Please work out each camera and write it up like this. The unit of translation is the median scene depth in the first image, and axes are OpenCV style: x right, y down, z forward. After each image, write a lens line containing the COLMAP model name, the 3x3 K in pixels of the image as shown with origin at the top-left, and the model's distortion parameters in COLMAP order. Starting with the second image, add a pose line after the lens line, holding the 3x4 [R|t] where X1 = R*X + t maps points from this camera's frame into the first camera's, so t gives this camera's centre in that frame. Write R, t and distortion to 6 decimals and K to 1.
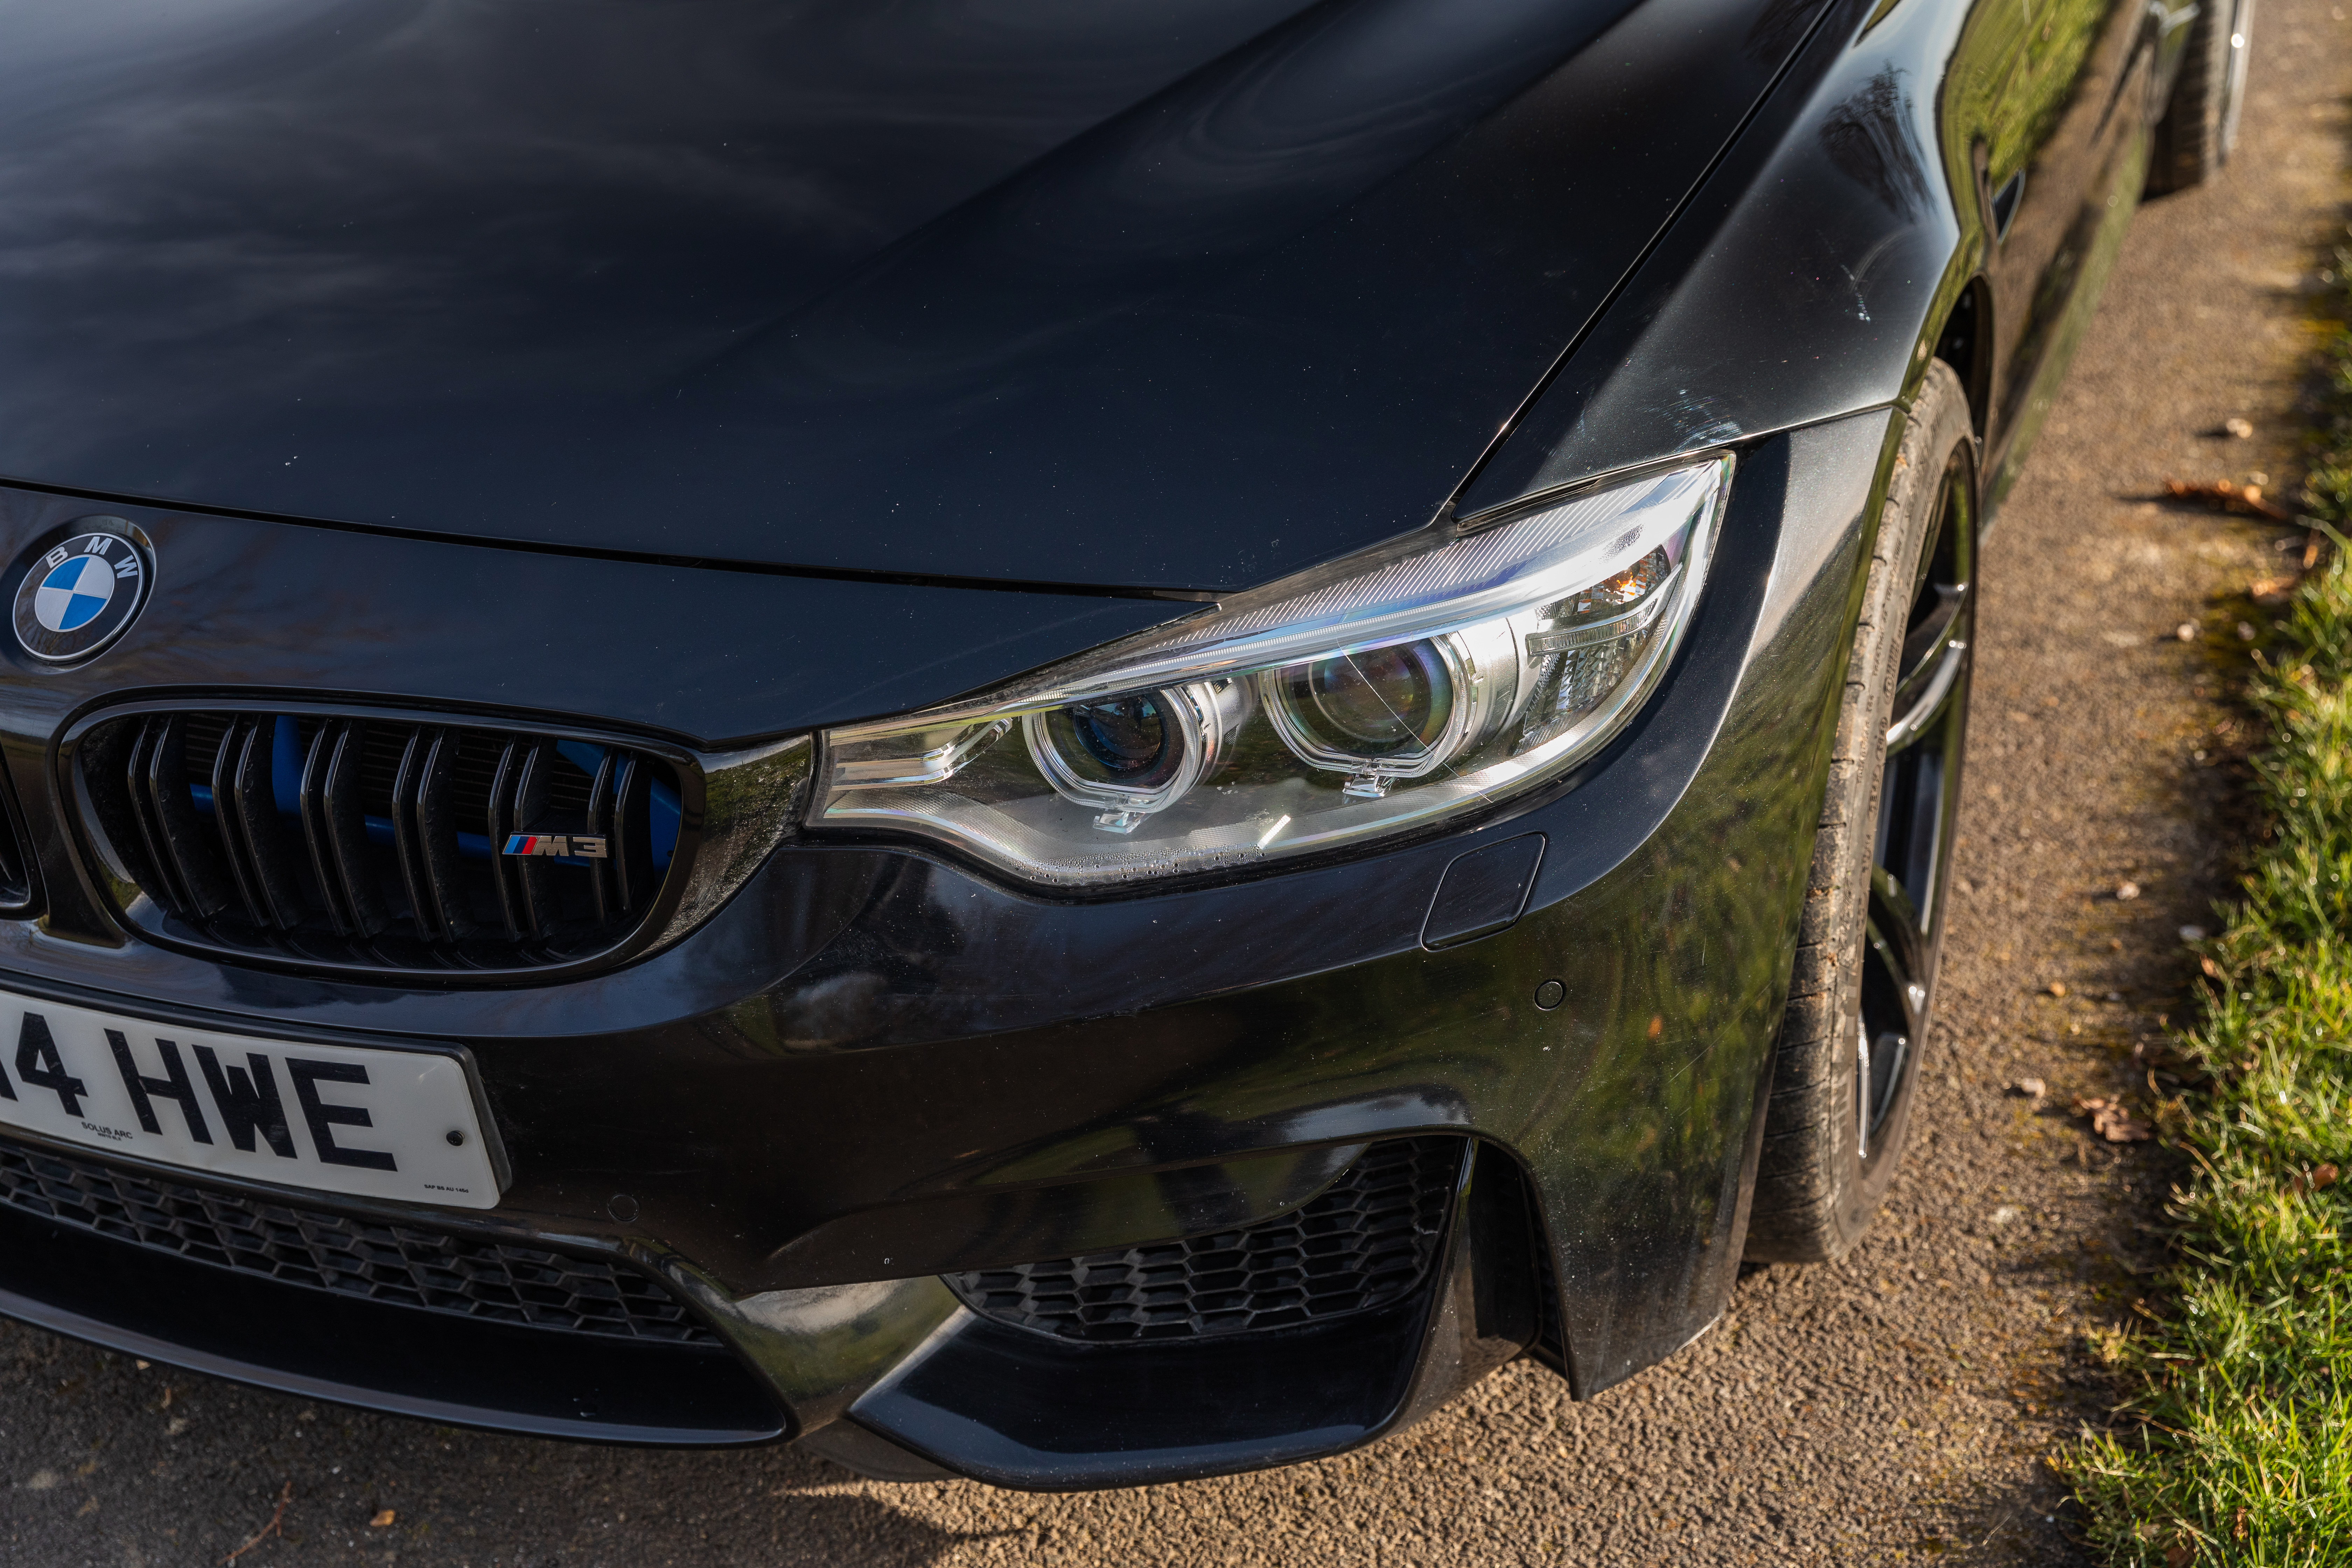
lens RADIAL K [[2999.8, 0, 1176.0], [0, 2999.8, 784.0], [0, 0, 1]] dist [-0.007598, 0.035791]
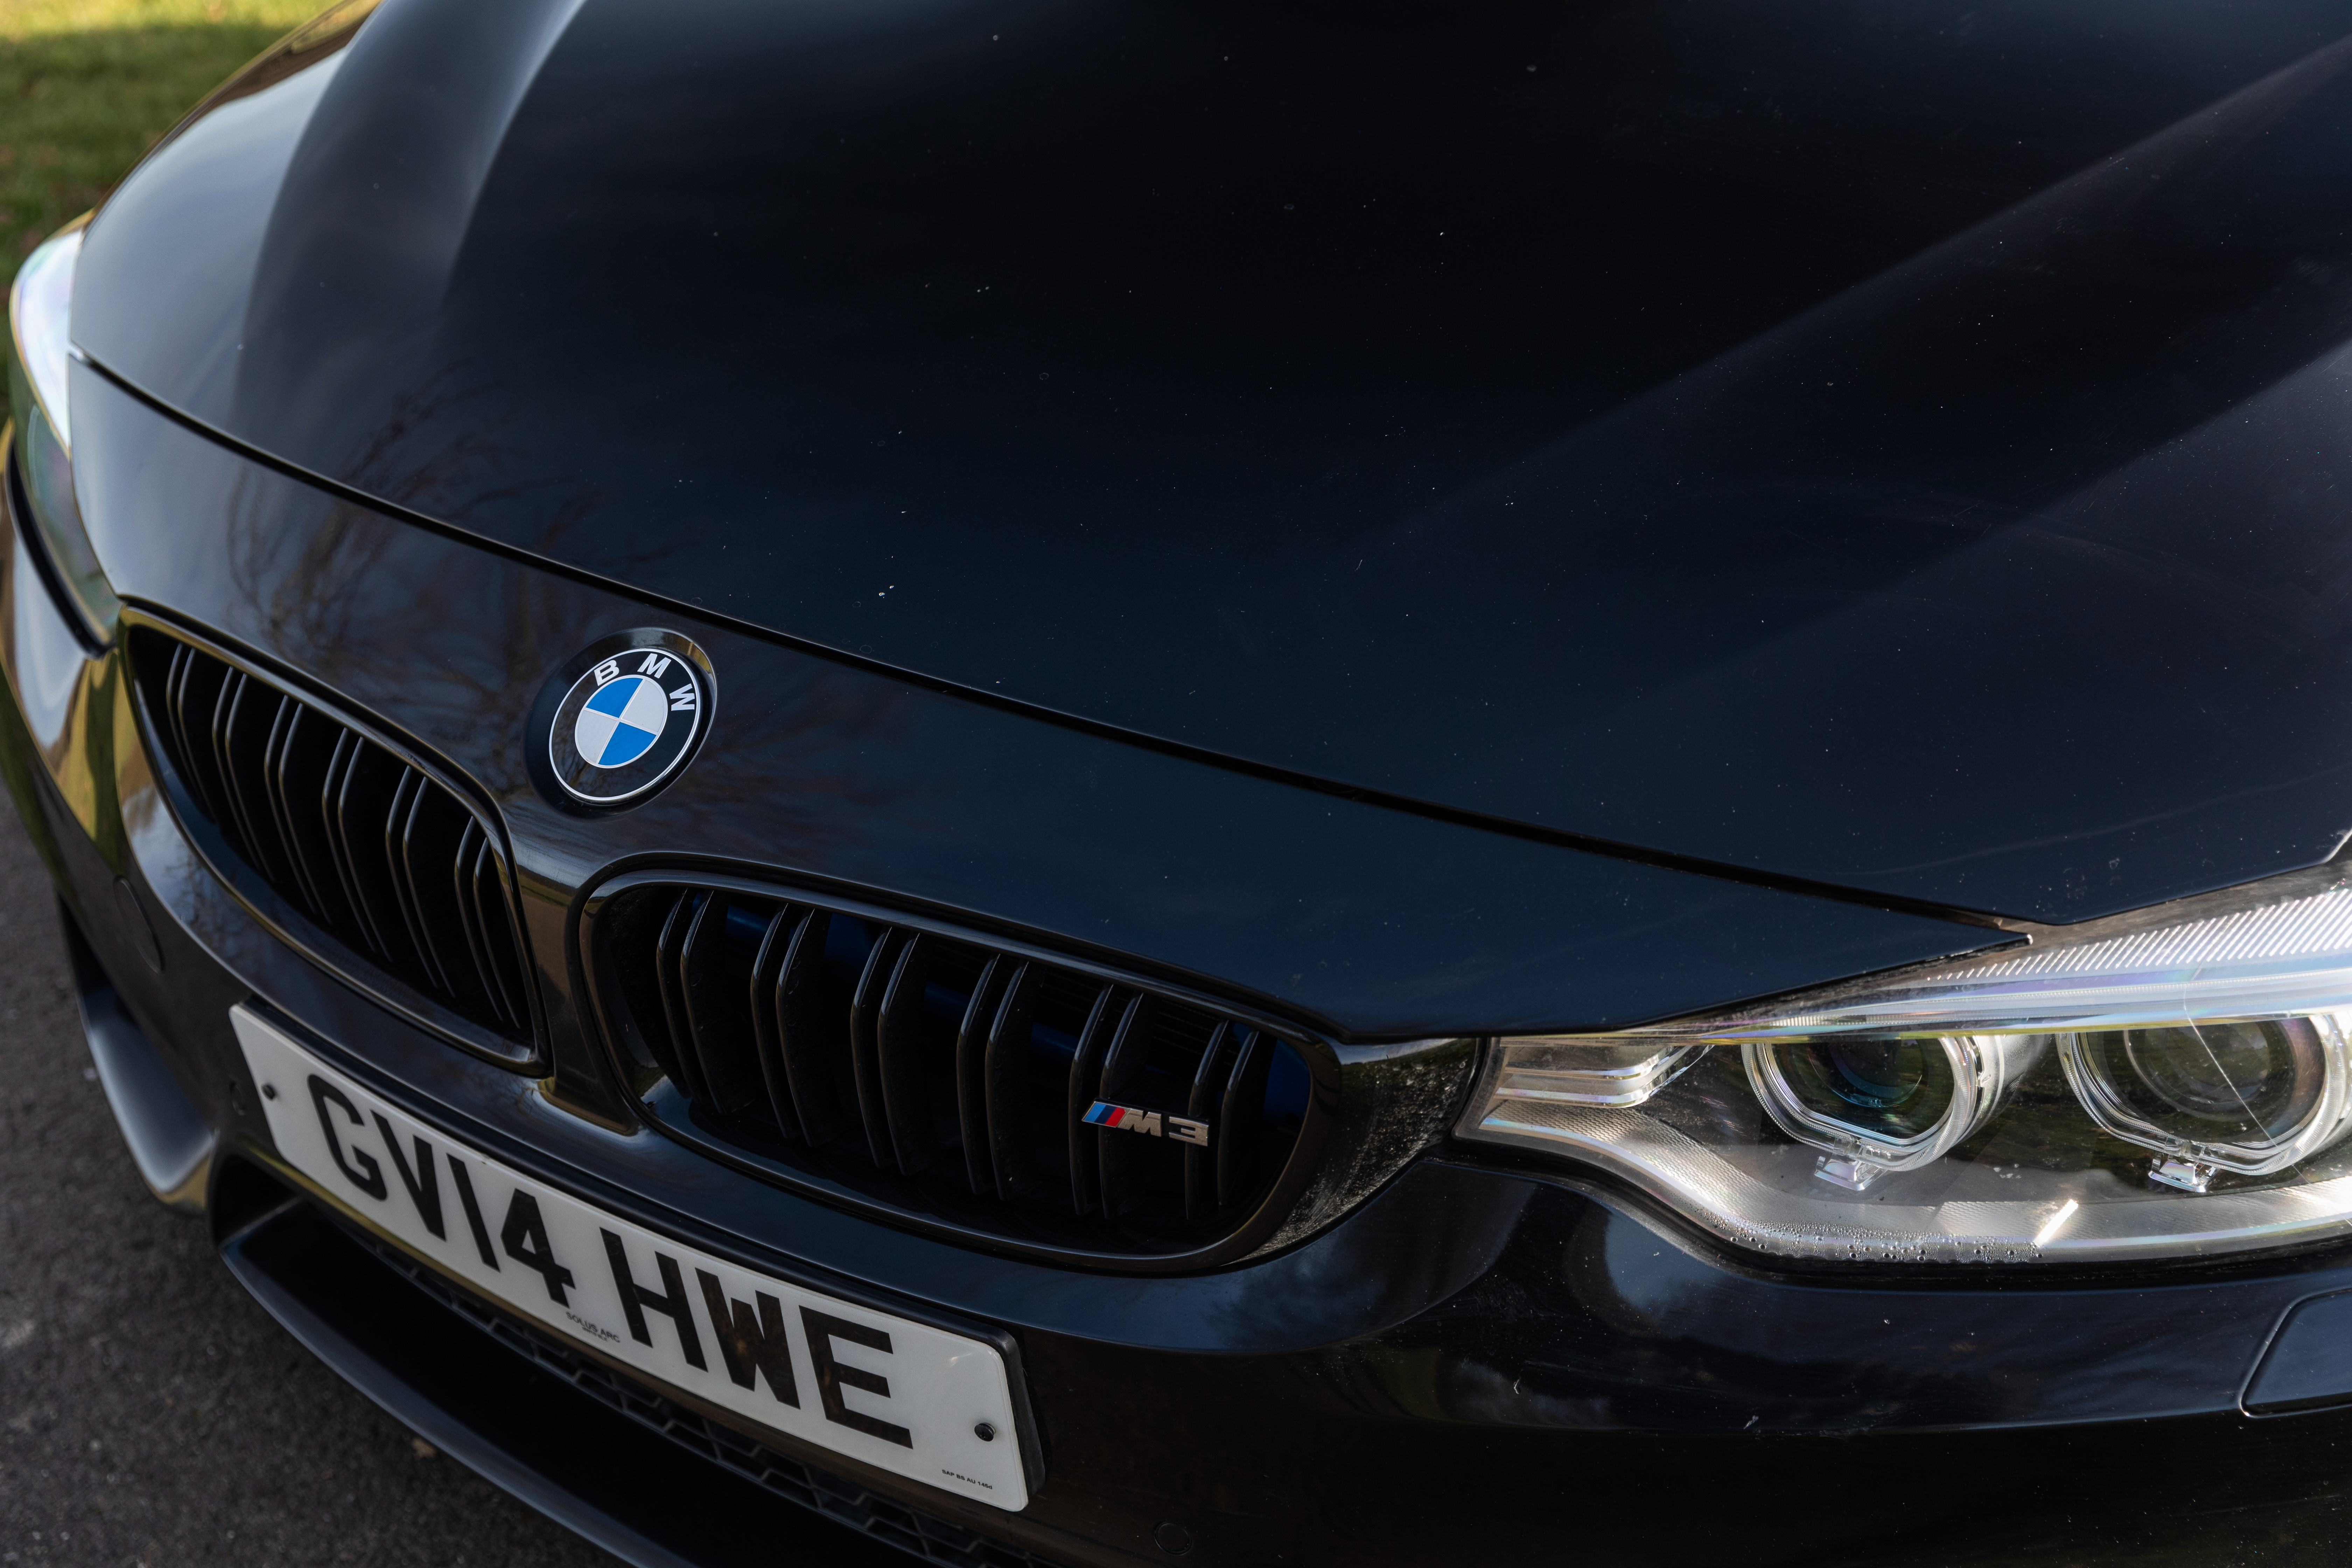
lens RADIAL K [[2954.8, 0, 1176.0], [0, 2954.8, 784.0], [0, 0, 1]] dist [0.004741, -0.003000]
pose [[0.977220, 0.123676, -0.172471, -0.070037], [-0.116934, 0.991942, 0.048759, -0.104840], [0.177112, -0.027480, 0.983807, 0.211431]]
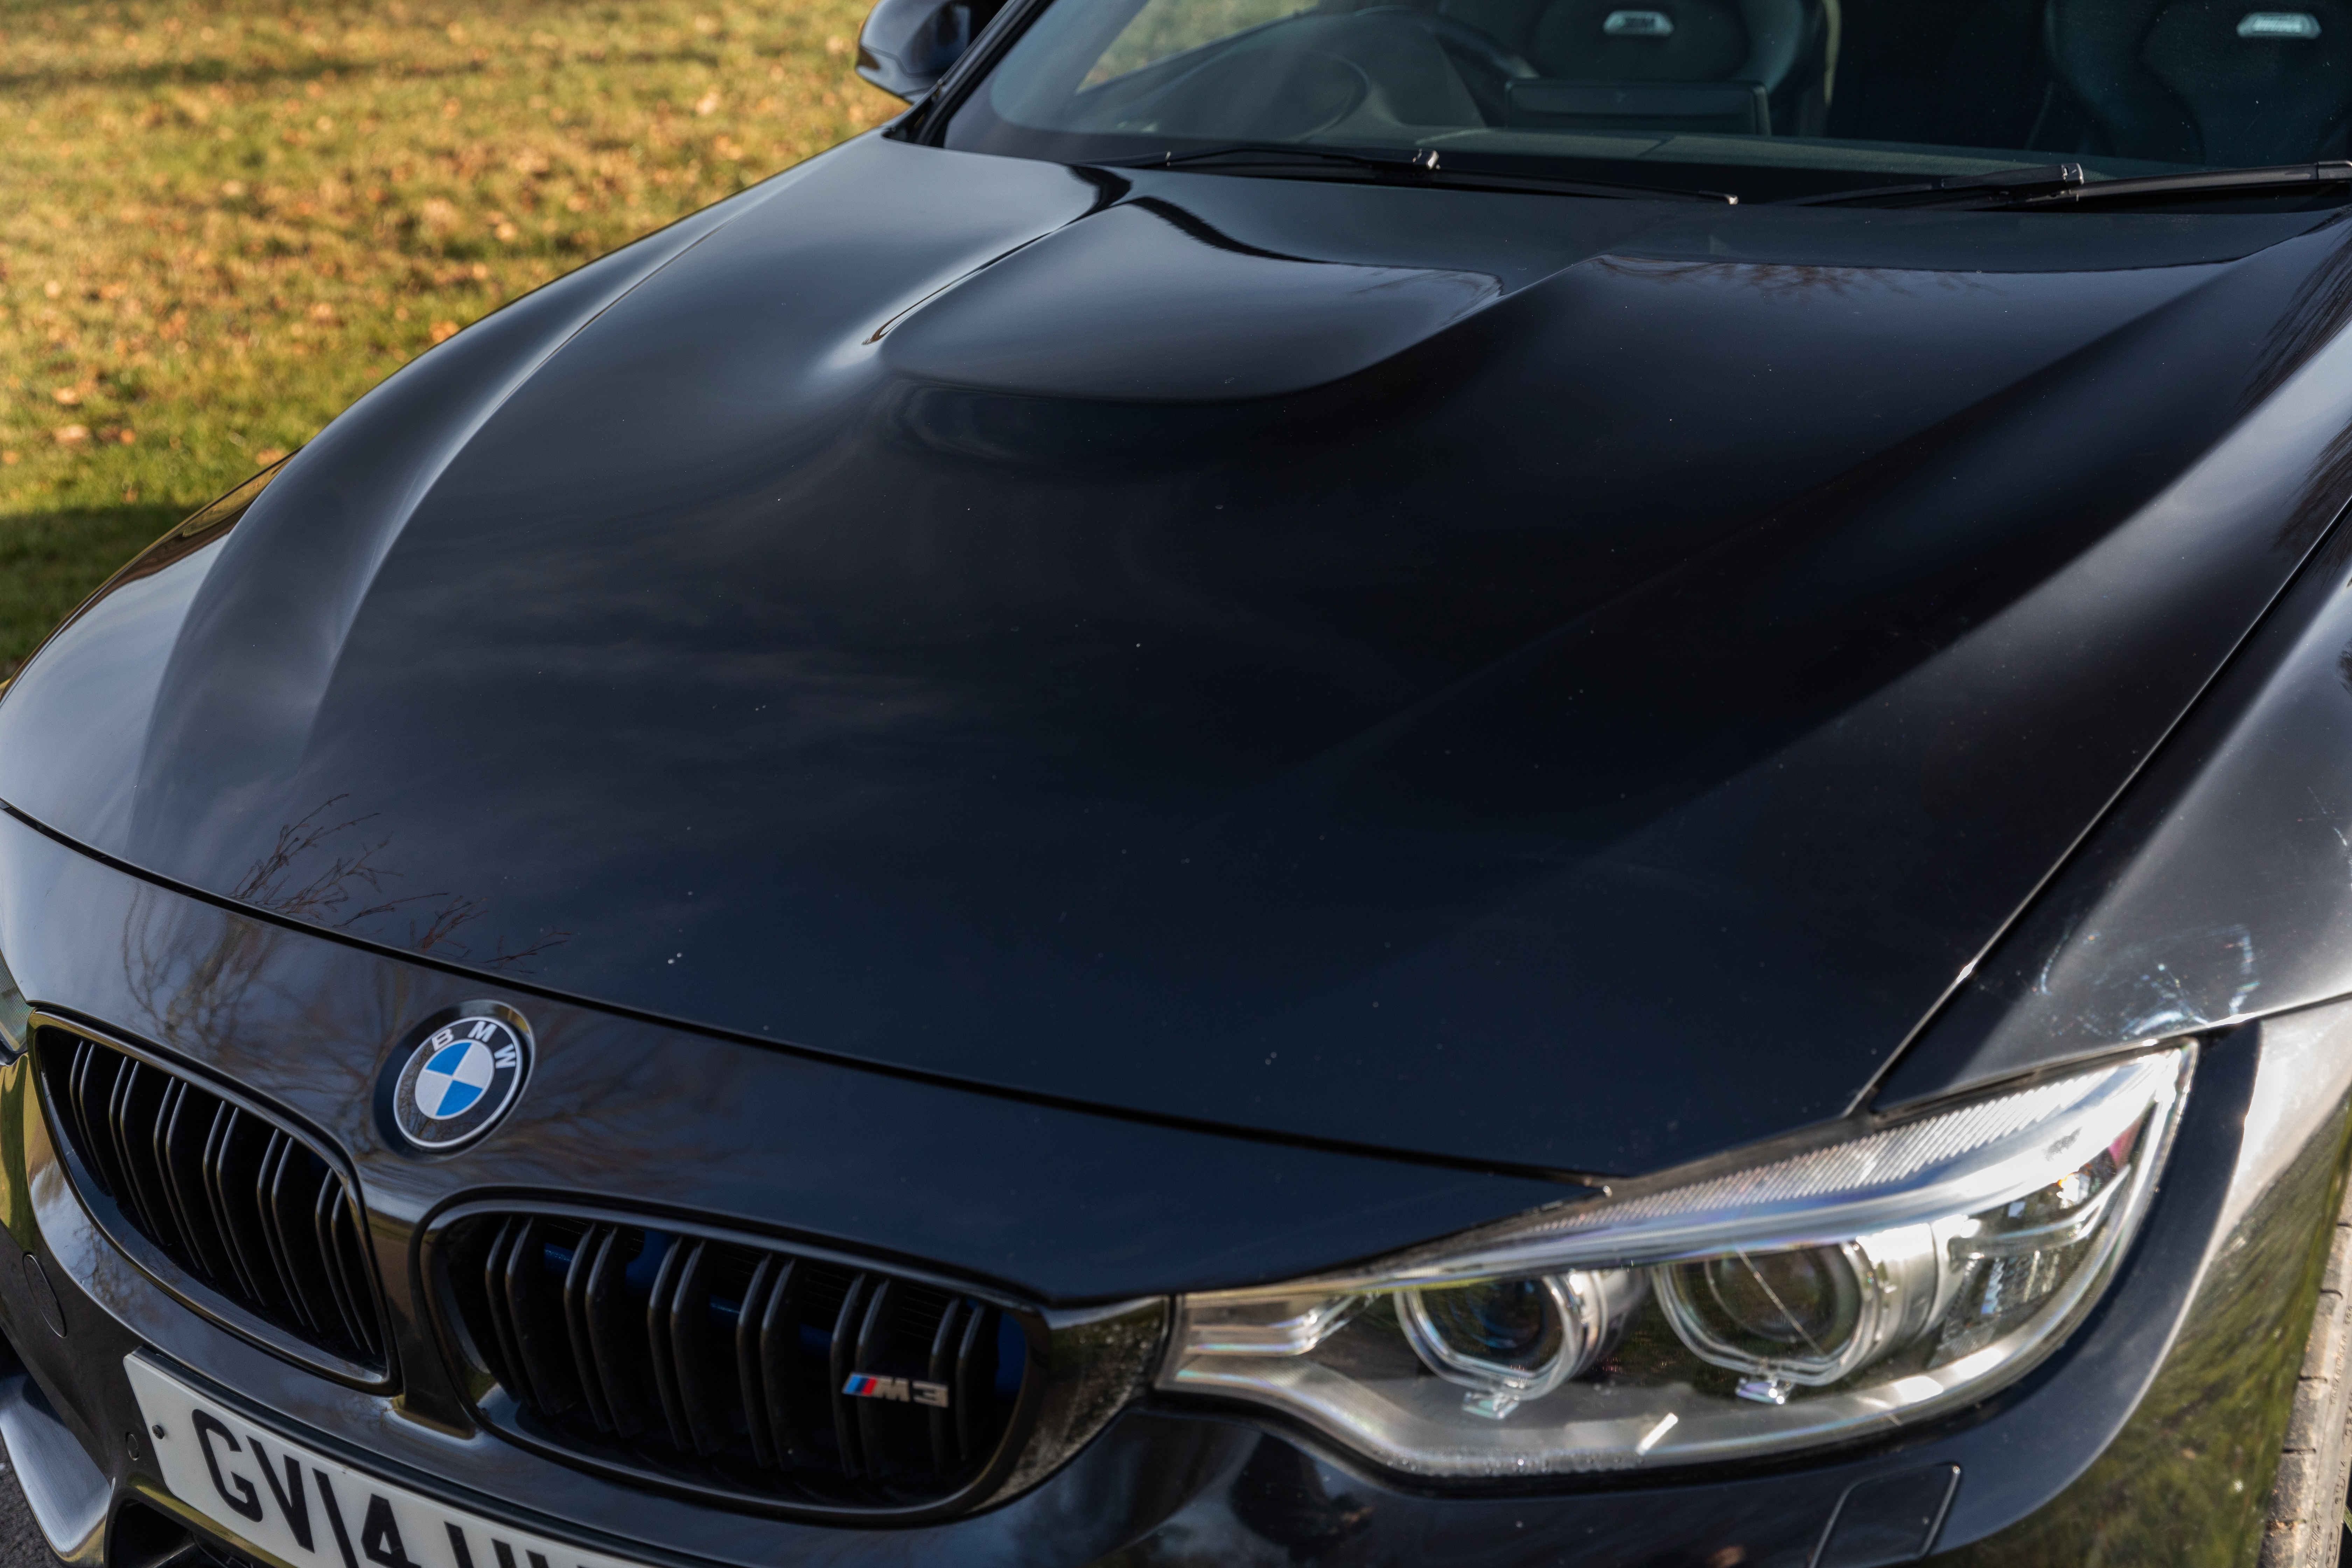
lens RADIAL K [[2999.8, 0, 1176.0], [0, 2999.8, 784.0], [0, 0, 1]] dist [-0.007598, 0.035791]
pose [[0.984710, 0.053384, -0.165820, 0.028798], [-0.069957, 0.992942, -0.095768, -0.082383], [0.159538, 0.105904, 0.981495, 0.049924]]
